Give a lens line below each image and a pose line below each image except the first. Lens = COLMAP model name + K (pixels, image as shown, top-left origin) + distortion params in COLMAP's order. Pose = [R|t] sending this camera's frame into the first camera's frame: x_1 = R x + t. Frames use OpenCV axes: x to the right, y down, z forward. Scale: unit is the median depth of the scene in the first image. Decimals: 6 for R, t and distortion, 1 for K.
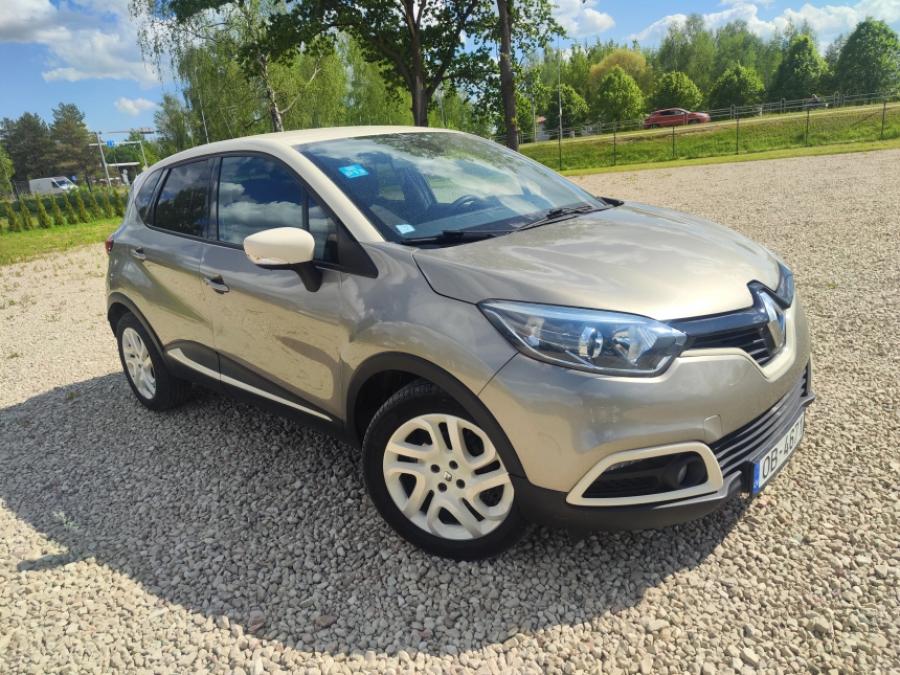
lens RADIAL K [[634.6, 0, 441.7], [0, 634.6, 343.4], [0, 0, 1]] dist [0.008858, -0.013269]
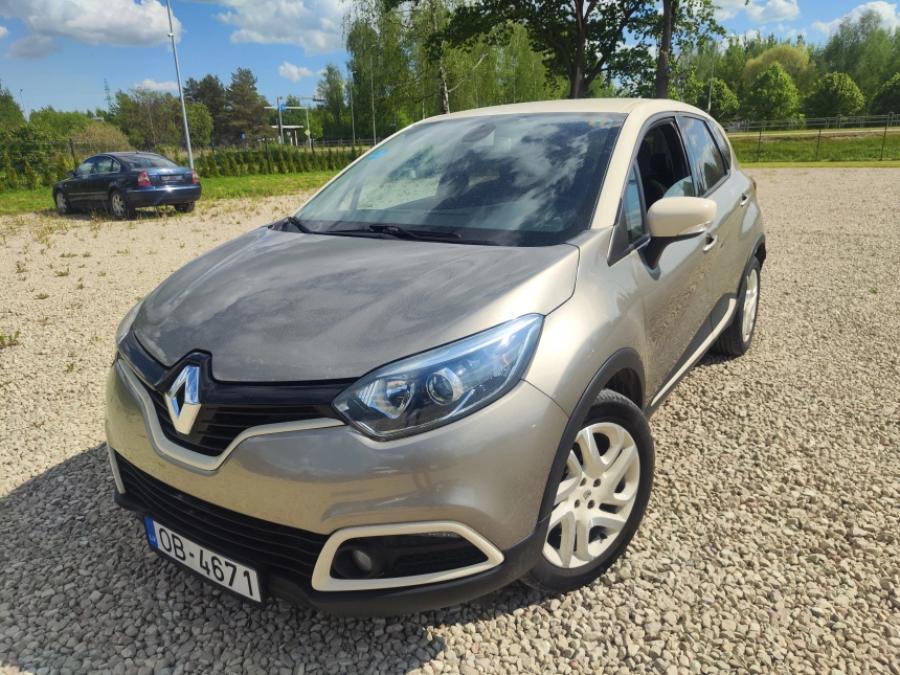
lens RADIAL K [[634.6, 0, 433.0], [0, 634.6, 339.0], [0, 0, 1]] dist [0.008858, -0.013269]
pose [[0.976187, 0.129945, -0.173705, -0.031542], [-0.126014, 0.991462, 0.033519, 0.042976], [0.176577, -0.010832, 0.984227, -0.136291]]
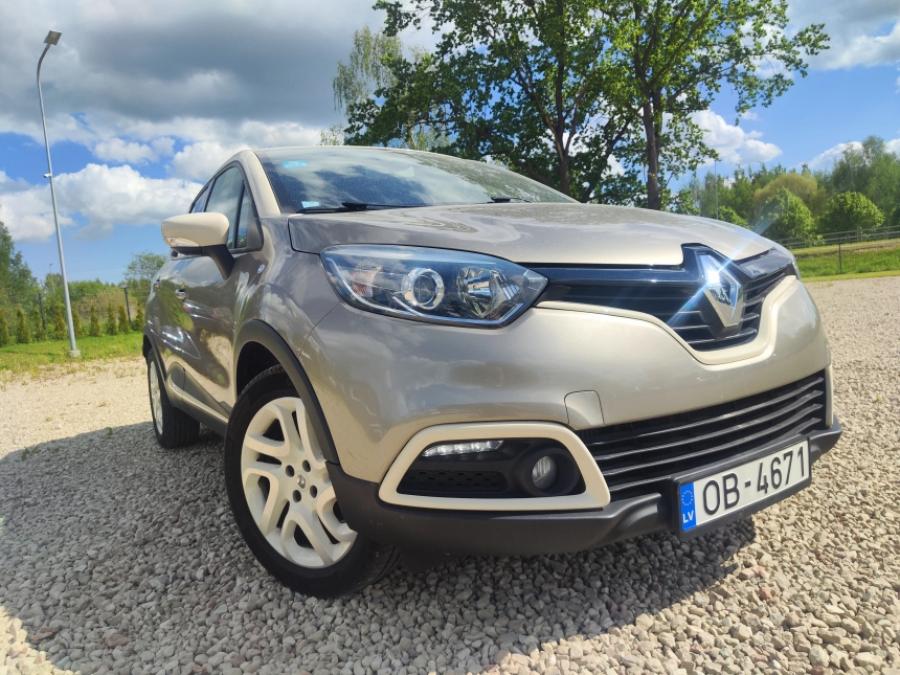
lens RADIAL K [[634.6, 0, 446.1], [0, 634.6, 336.6], [0, 0, 1]] dist [0.008858, -0.013269]
pose [[0.971531, 0.029912, -0.235019, 0.024777], [-0.075700, 0.979188, -0.188309, 0.011199], [0.224495, 0.200739, 0.953575, 0.015857]]
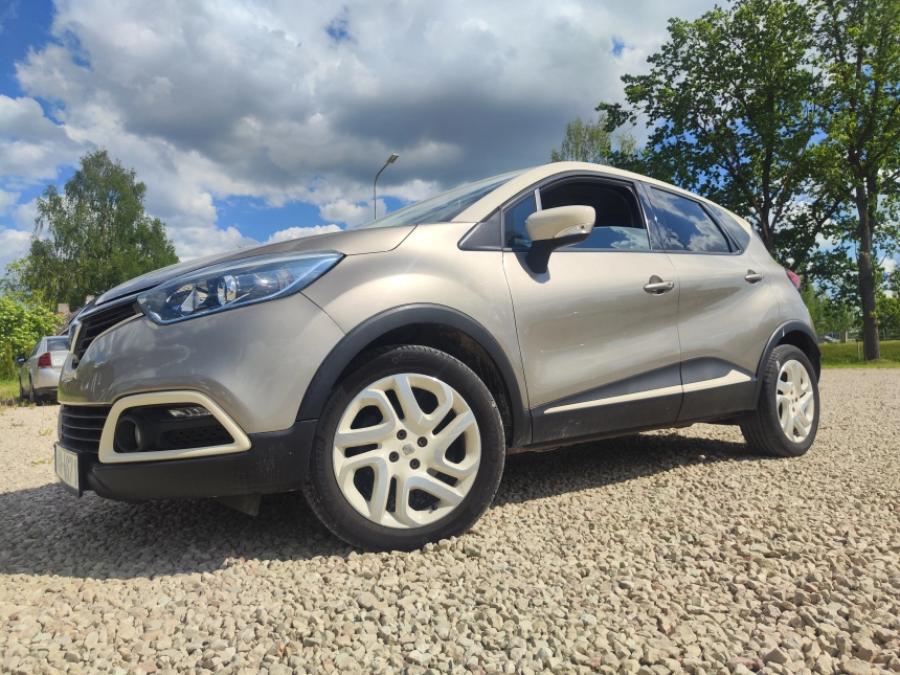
lens RADIAL K [[634.6, 0, 435.6], [0, 634.6, 342.3], [0, 0, 1]] dist [0.008858, -0.013269]
pose [[0.866461, 0.062288, -0.495344, 0.016165], [-0.204997, 0.949073, -0.239240, 0.067455], [0.455216, 0.308836, 0.835104, -0.123382]]
